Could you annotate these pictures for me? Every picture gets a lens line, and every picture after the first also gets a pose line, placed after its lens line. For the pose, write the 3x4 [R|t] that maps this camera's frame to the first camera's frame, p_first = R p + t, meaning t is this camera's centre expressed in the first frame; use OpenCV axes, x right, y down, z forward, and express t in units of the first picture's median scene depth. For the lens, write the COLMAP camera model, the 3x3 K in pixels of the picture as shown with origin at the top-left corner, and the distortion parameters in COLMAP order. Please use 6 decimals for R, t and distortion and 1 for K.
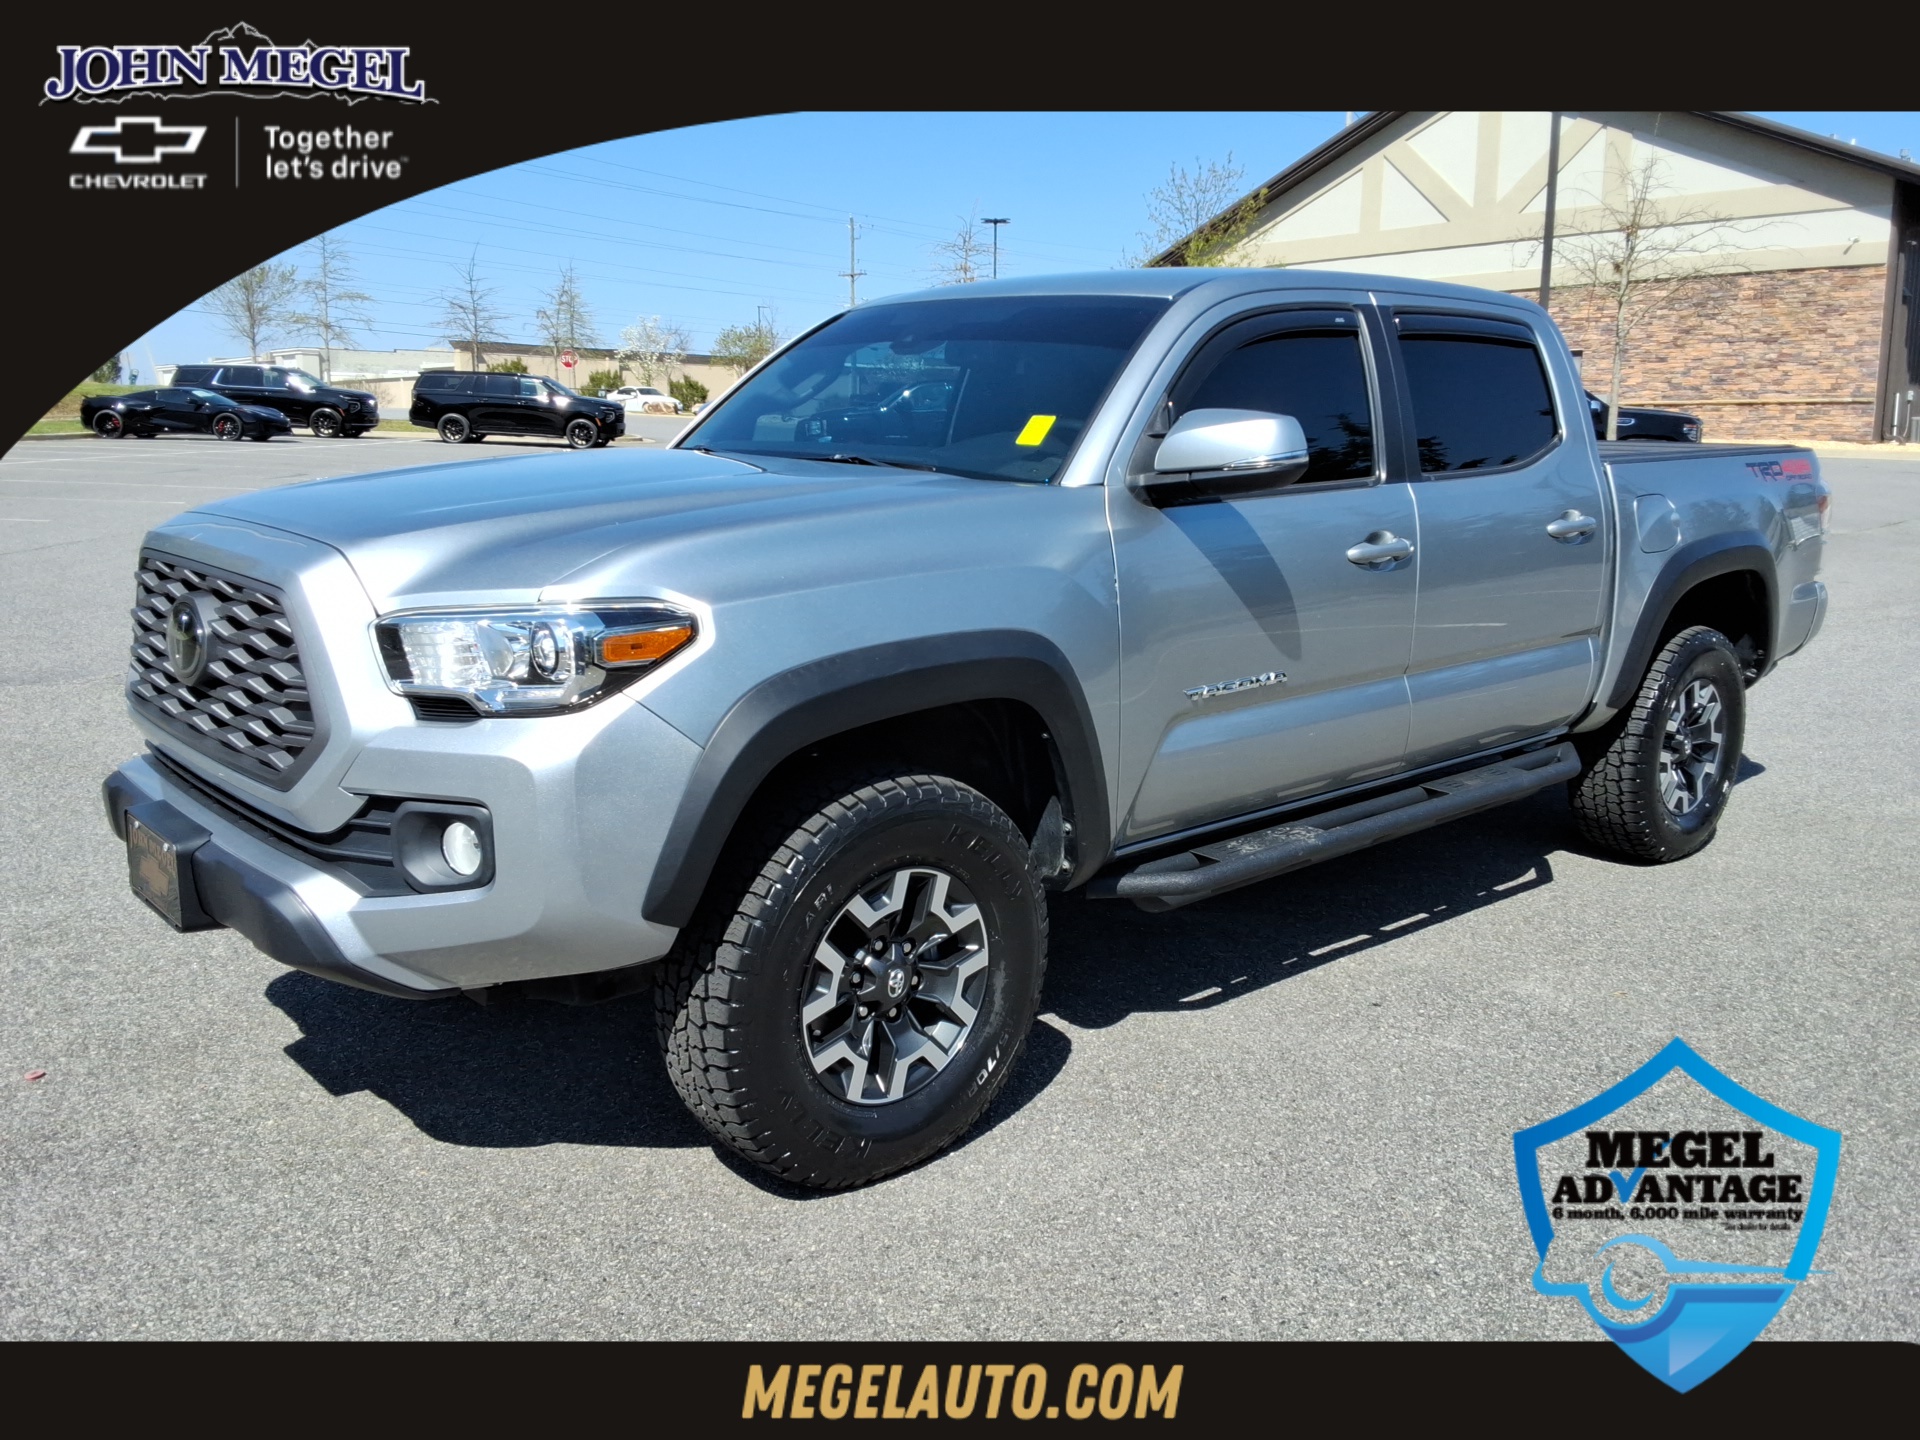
lens RADIAL K [[1538.0, 0, 974.0], [0, 1538.0, 708.3], [0, 0, 1]] dist [0.115559, -0.183540]
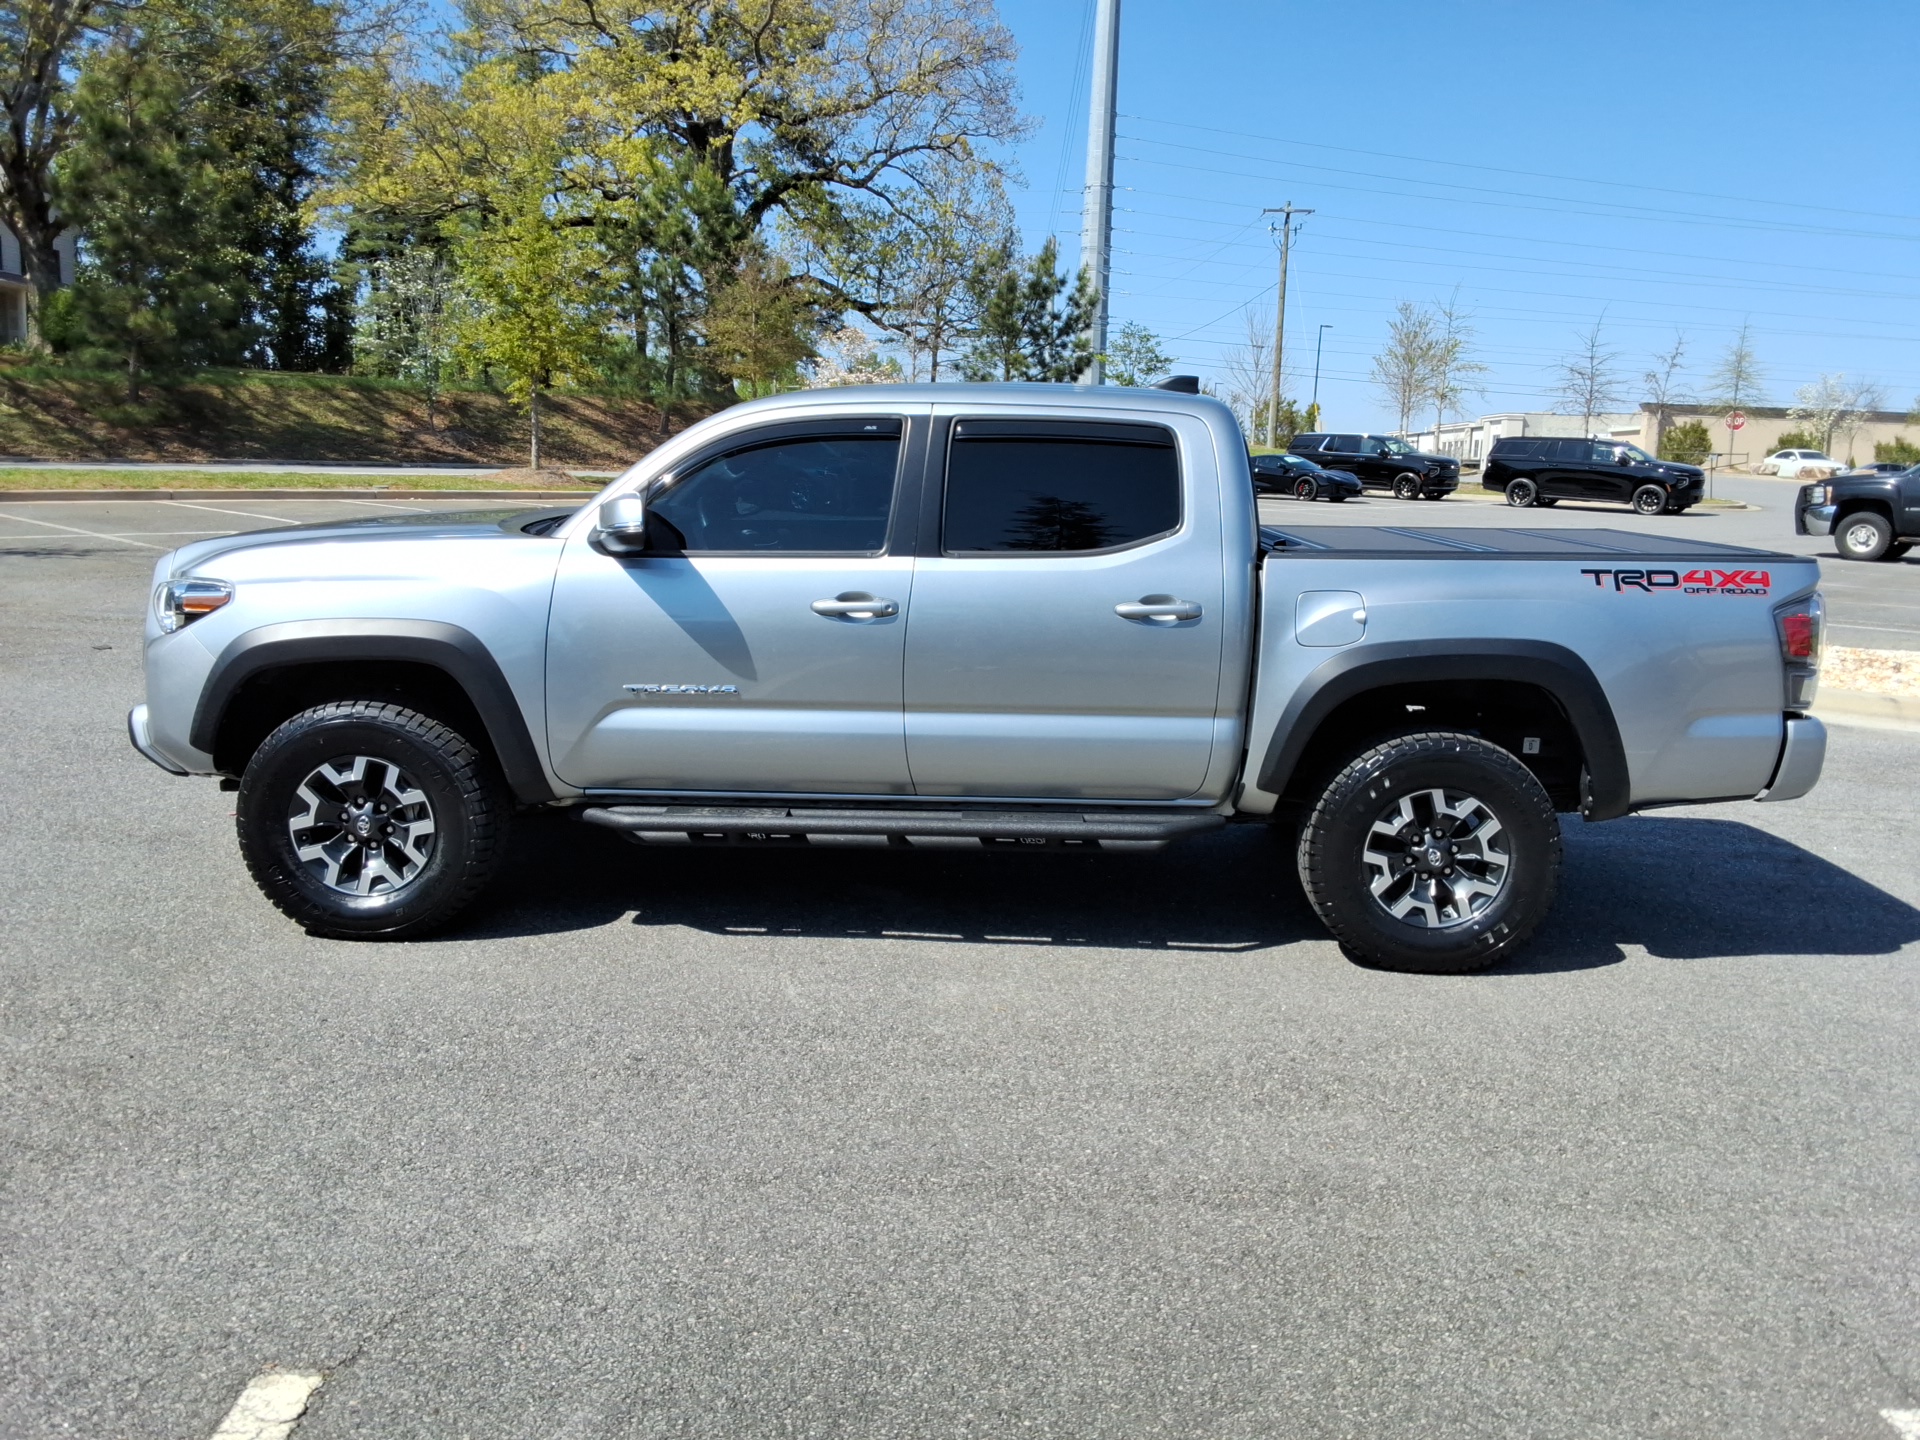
lens RADIAL K [[1538.0, 0, 969.9], [0, 1538.0, 713.8], [0, 0, 1]] dist [0.115559, -0.183540]
pose [[0.732094, 0.120447, -0.670471, 0.916644], [-0.144007, 0.989364, 0.020492, -0.041515], [0.665808, 0.081551, 0.741653, 0.105269]]
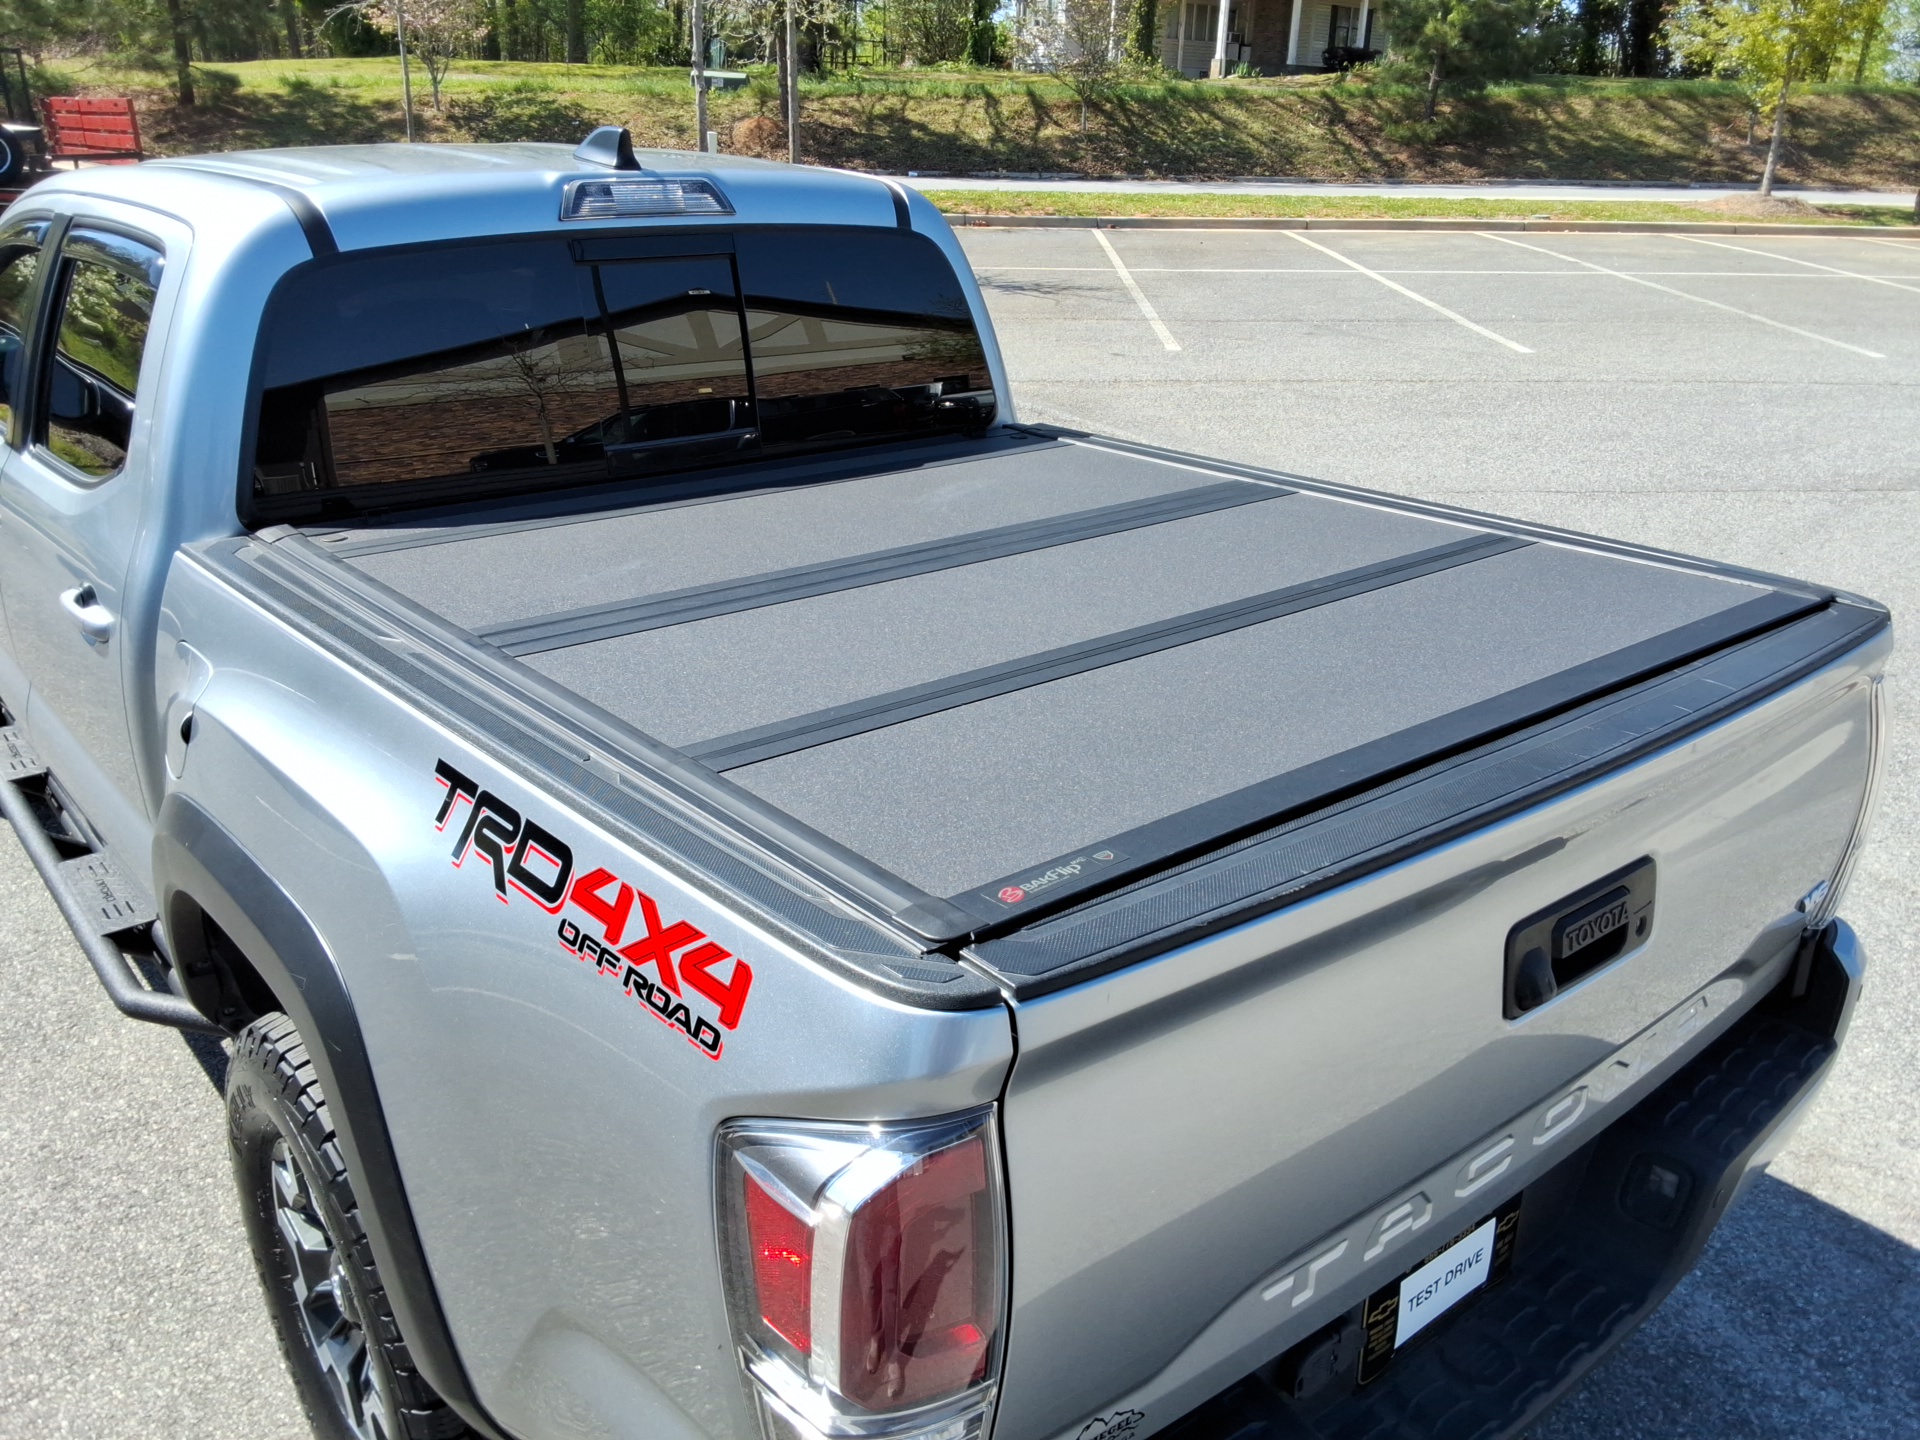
lens RADIAL K [[1538.0, 0, 975.5], [0, 1538.0, 705.4], [0, 0, 1]] dist [0.115559, -0.183540]
pose [[-0.045050, 0.335861, -0.940833, 0.829765], [-0.201458, 0.919386, 0.337852, -0.312737], [0.978461, 0.204759, 0.026244, 1.186220]]
